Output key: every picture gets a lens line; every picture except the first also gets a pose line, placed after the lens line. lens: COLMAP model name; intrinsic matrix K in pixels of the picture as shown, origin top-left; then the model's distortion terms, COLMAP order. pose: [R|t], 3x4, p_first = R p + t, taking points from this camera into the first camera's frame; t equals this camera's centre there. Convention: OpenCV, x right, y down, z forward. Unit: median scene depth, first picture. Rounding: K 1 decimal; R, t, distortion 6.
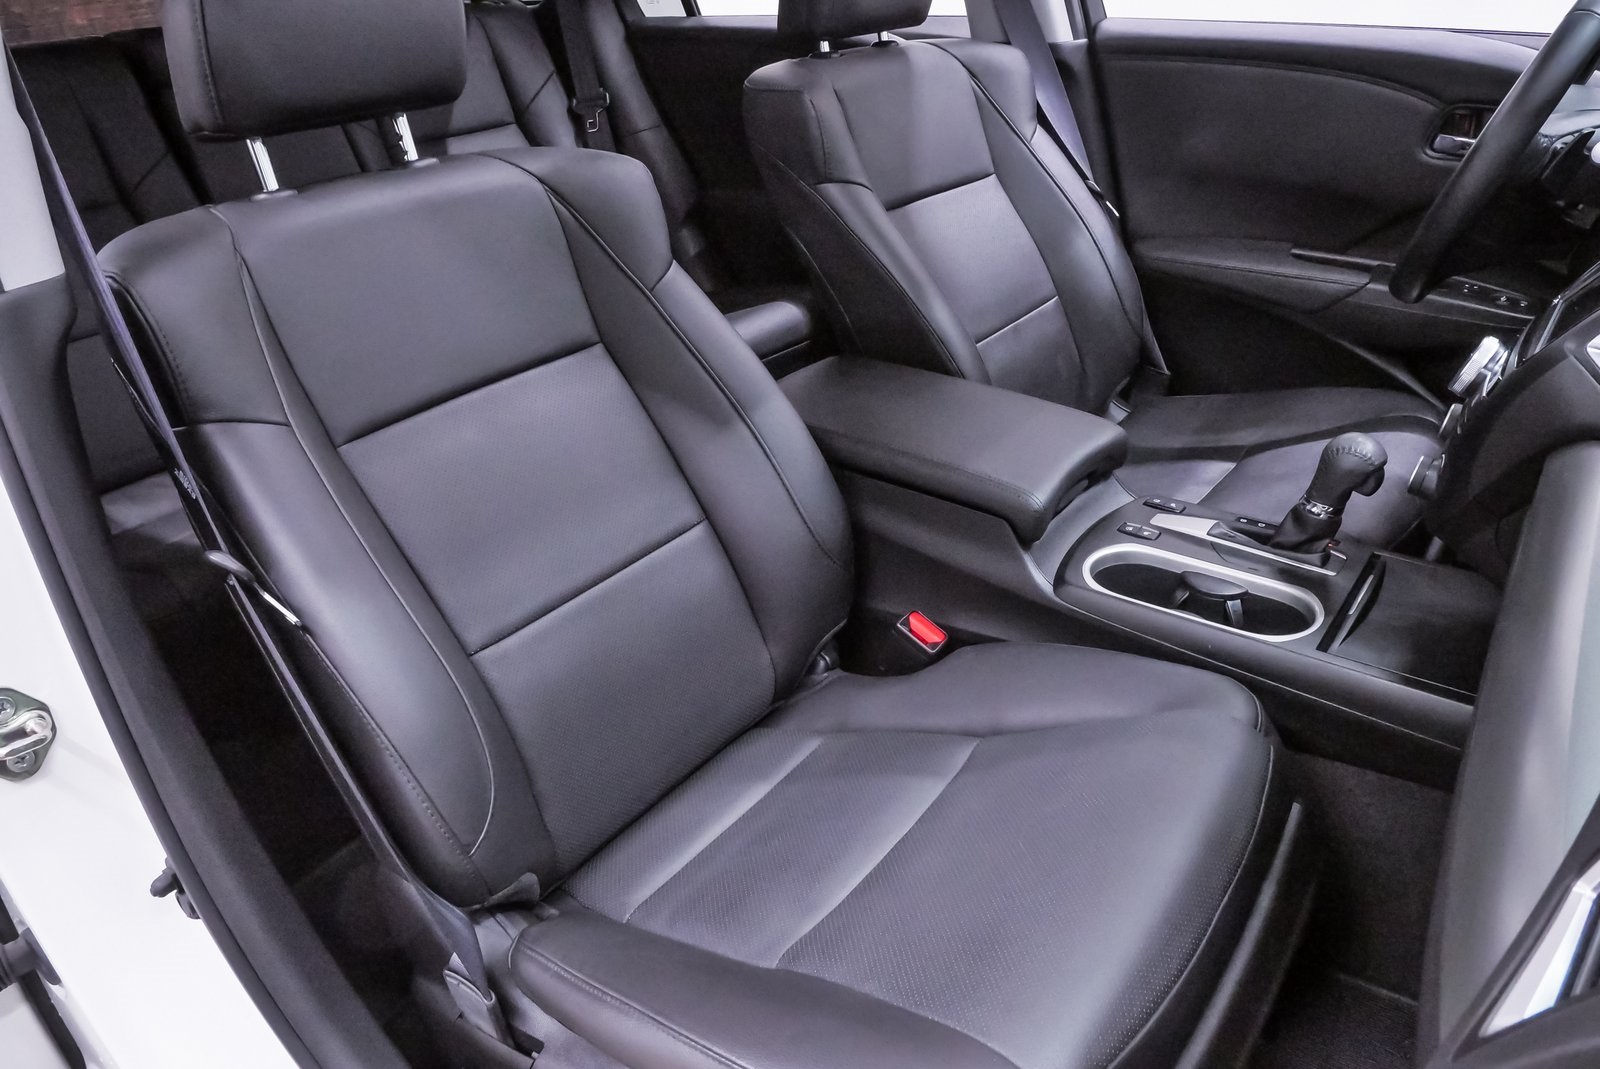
lens RADIAL K [[1178.4, 0, 800.0], [0, 1178.4, 534.5], [0, 0, 1]] dist [-0.022527, -0.002567]
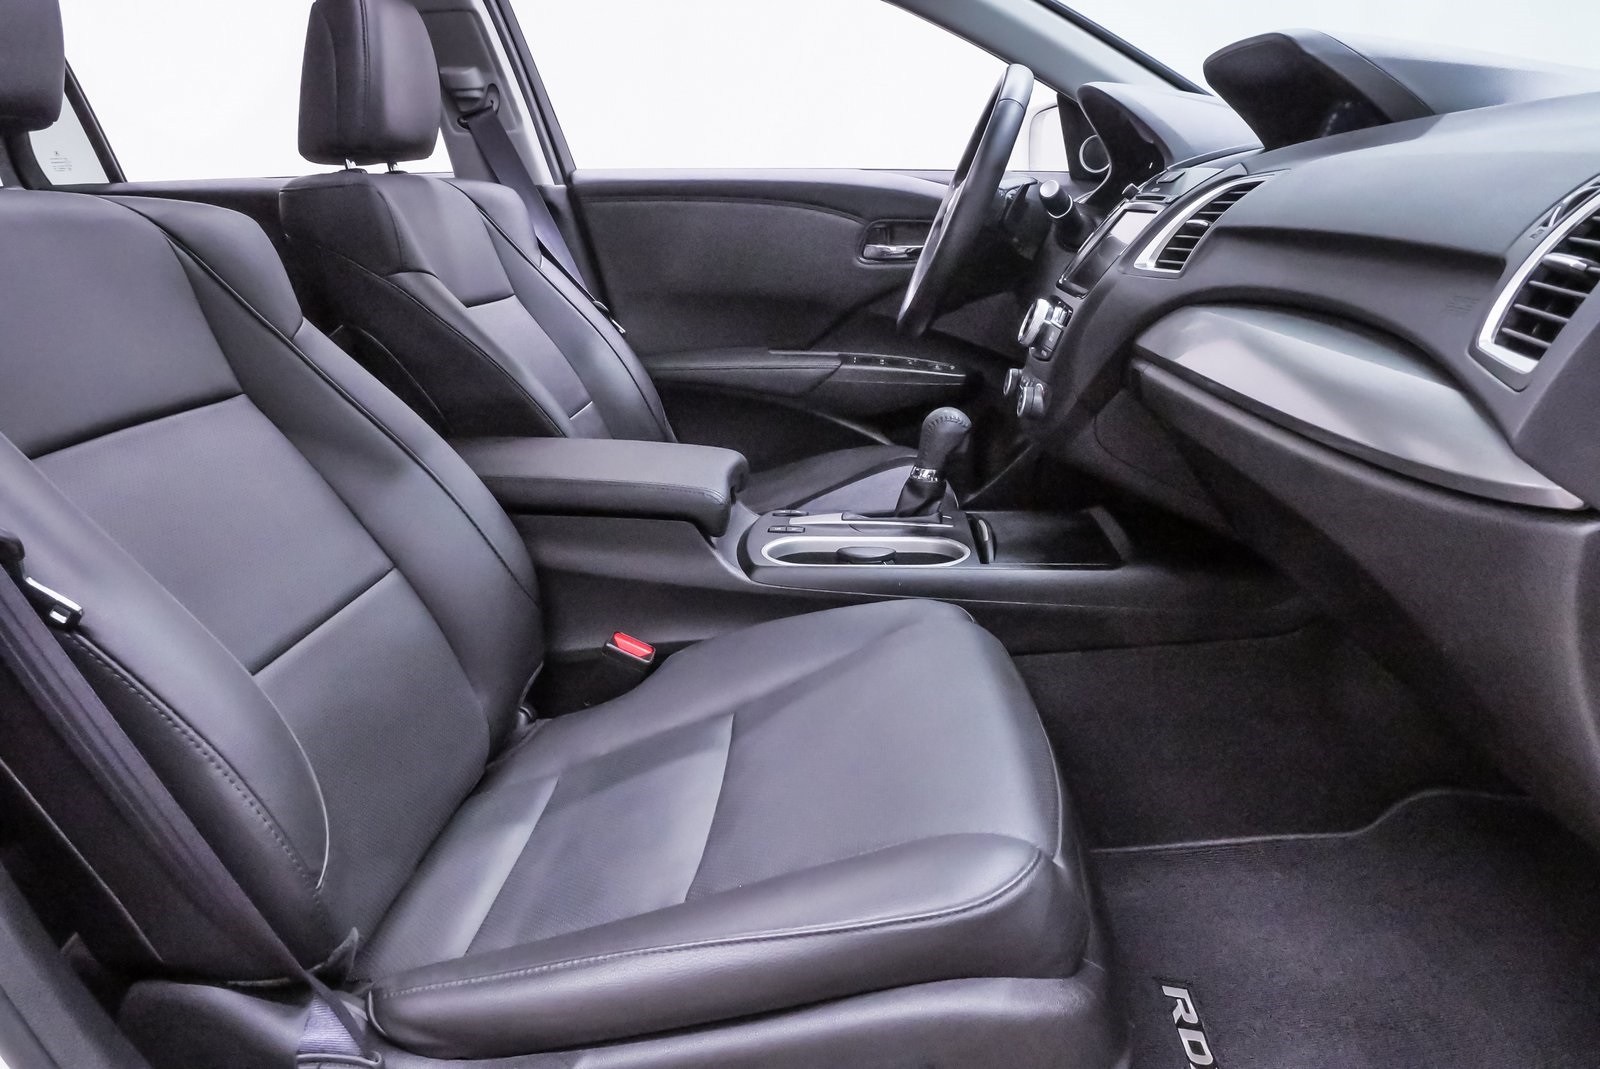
lens RADIAL K [[1168.4, 0, 800.0], [0, 1168.4, 534.5], [0, 0, 1]] dist [-0.040865, 0.006662]
pose [[0.841706, -0.124211, 0.525455, -0.278505], [0.235368, 0.960256, -0.150035, 0.168597], [-0.485936, 0.249960, 0.837488, 0.069960]]
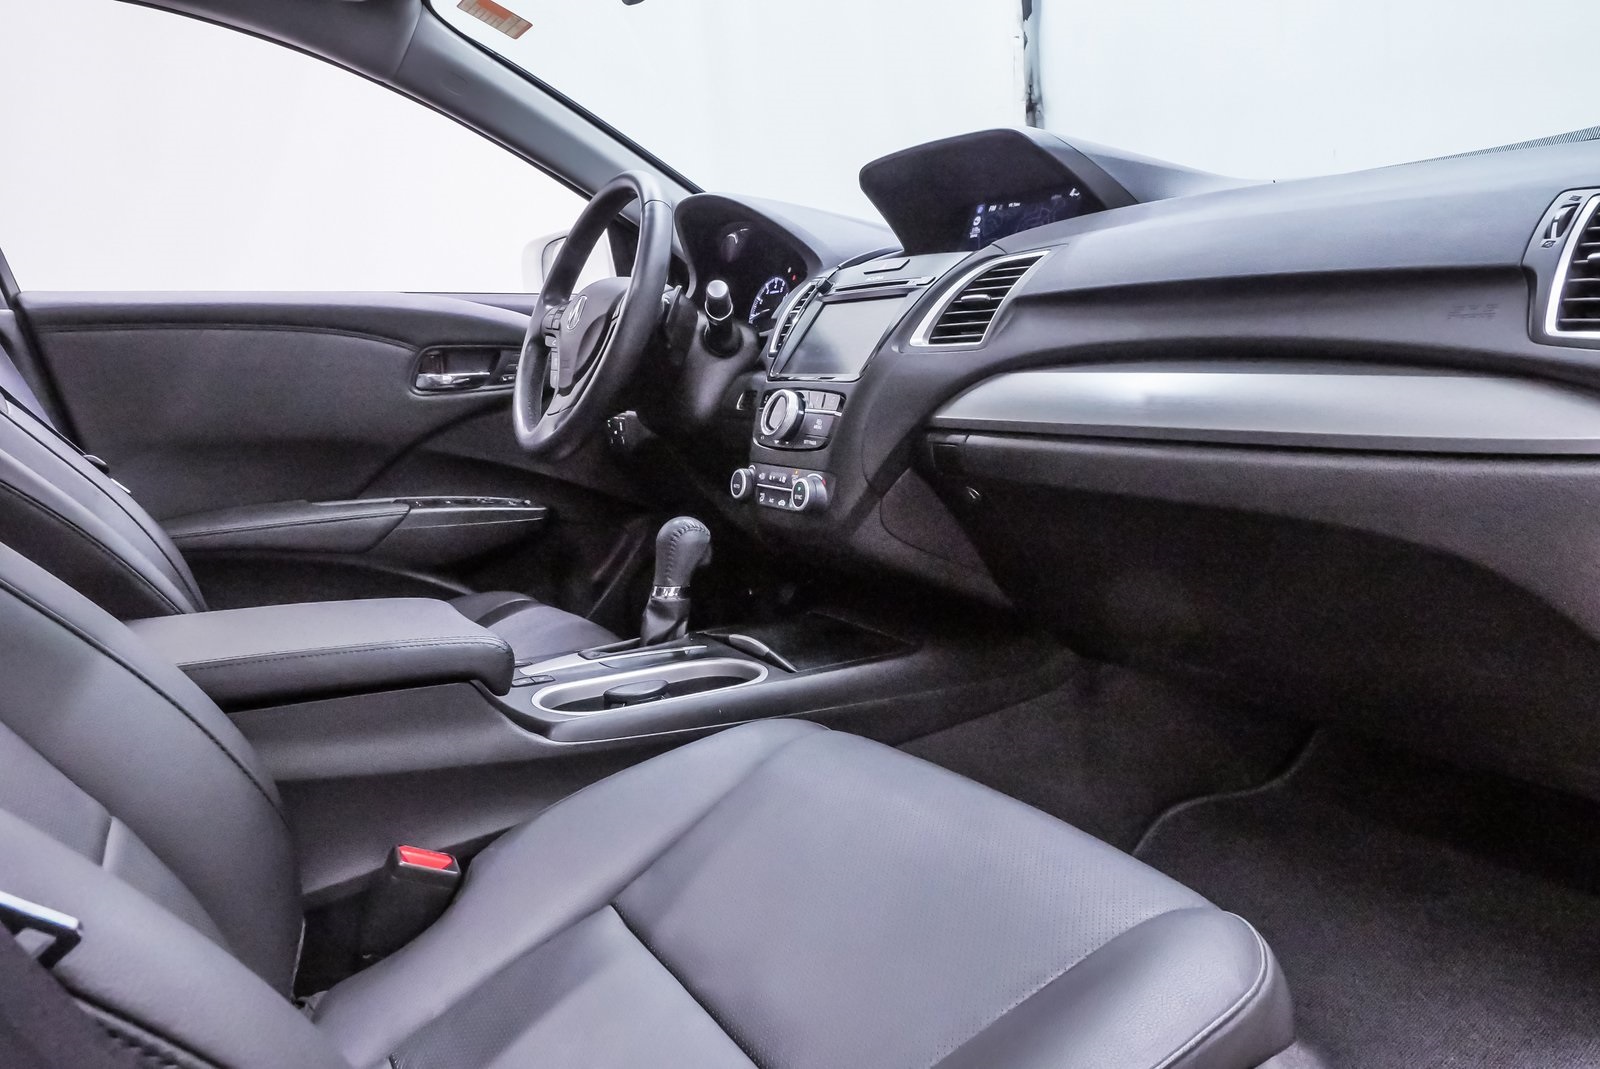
lens RADIAL K [[1168.4, 0, 800.0], [0, 1168.4, 534.5], [0, 0, 1]] dist [-0.040865, 0.006662]
pose [[0.401338, -0.119230, 0.908137, -0.436487], [0.446869, 0.890969, -0.080512, 0.061631], [-0.799522, 0.438130, 0.410860, 0.404408]]
